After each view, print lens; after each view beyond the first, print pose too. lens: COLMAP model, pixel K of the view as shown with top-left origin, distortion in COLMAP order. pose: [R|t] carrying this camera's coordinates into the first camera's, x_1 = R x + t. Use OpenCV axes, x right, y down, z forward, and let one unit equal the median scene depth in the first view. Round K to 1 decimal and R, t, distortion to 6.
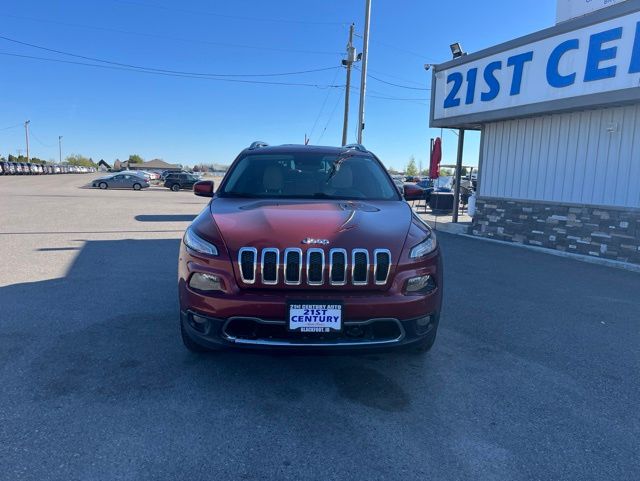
lens RADIAL K [[483.7, 0, 317.8], [0, 483.7, 238.5], [0, 0, 1]] dist [0.064085, -0.085079]
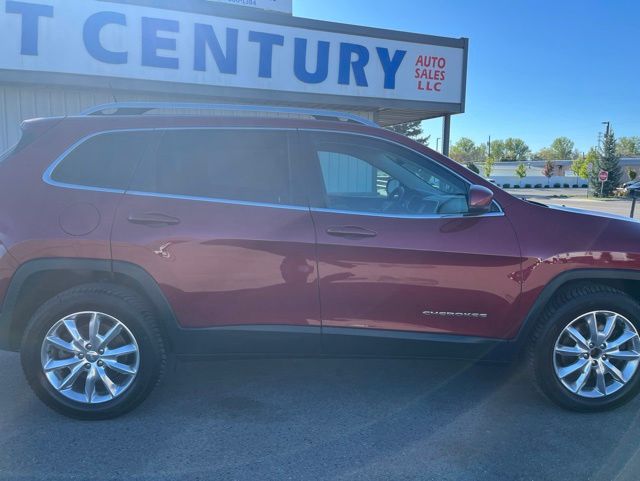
lens RADIAL K [[488.8, 0, 313.0], [0, 488.8, 241.8], [0, 0, 1]] dist [0.029967, -0.008315]
pose [[0.001543, -0.160575, 0.987022, -0.417588], [0.120316, 0.979883, 0.159226, -0.080034], [-0.992734, 0.118509, 0.020831, 0.602129]]
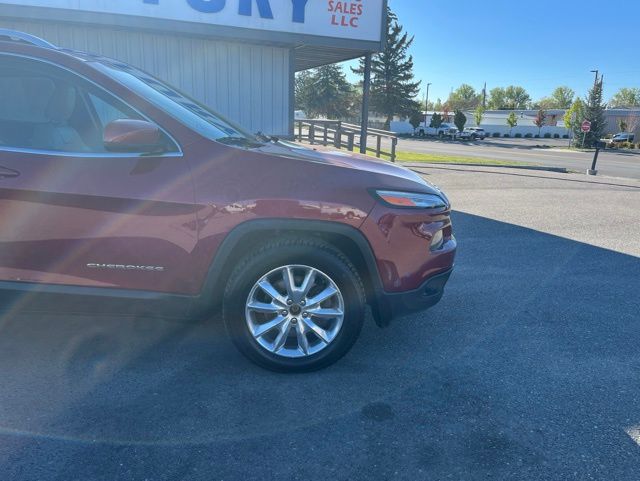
lens RADIAL K [[483.7, 0, 317.8], [0, 483.7, 238.5], [0, 0, 1]] dist [0.064085, -0.085079]
pose [[-0.010981, -0.261631, 0.965105, -0.380334], [0.098281, 0.960208, 0.261422, -0.051418], [-0.995098, 0.097722, 0.015169, 0.411959]]
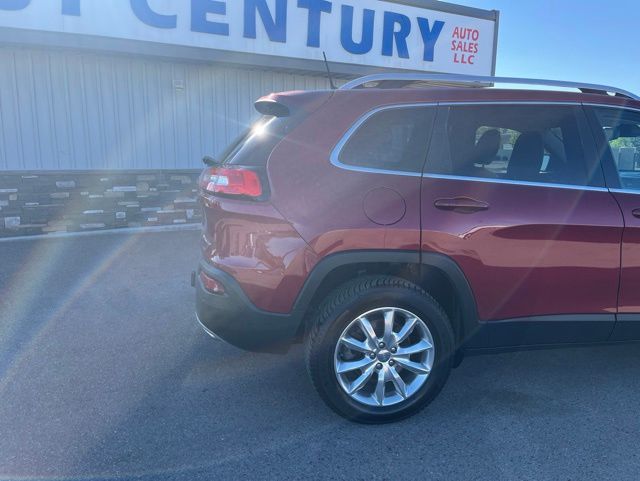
lens RADIAL K [[488.8, 0, 313.0], [0, 488.8, 241.8], [0, 0, 1]] dist [0.029967, -0.008315]
pose [[-0.118550, -0.210400, 0.970401, -0.379255], [0.120175, 0.967068, 0.224359, -0.107825], [-0.985649, 0.143215, -0.089361, 0.807049]]
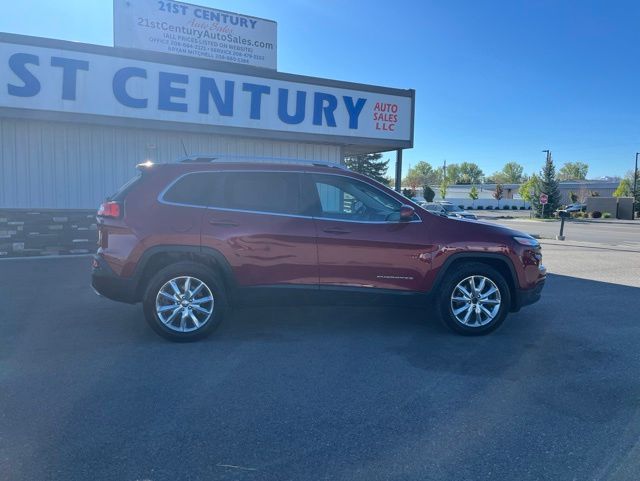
lens RADIAL K [[483.7, 0, 317.8], [0, 483.7, 238.5], [0, 0, 1]] dist [0.064085, -0.085079]
pose [[-0.082305, -0.112693, 0.990215, -0.638080], [0.110824, 0.986389, 0.121470, -0.092805], [-0.990426, 0.119737, -0.068696, 0.641374]]
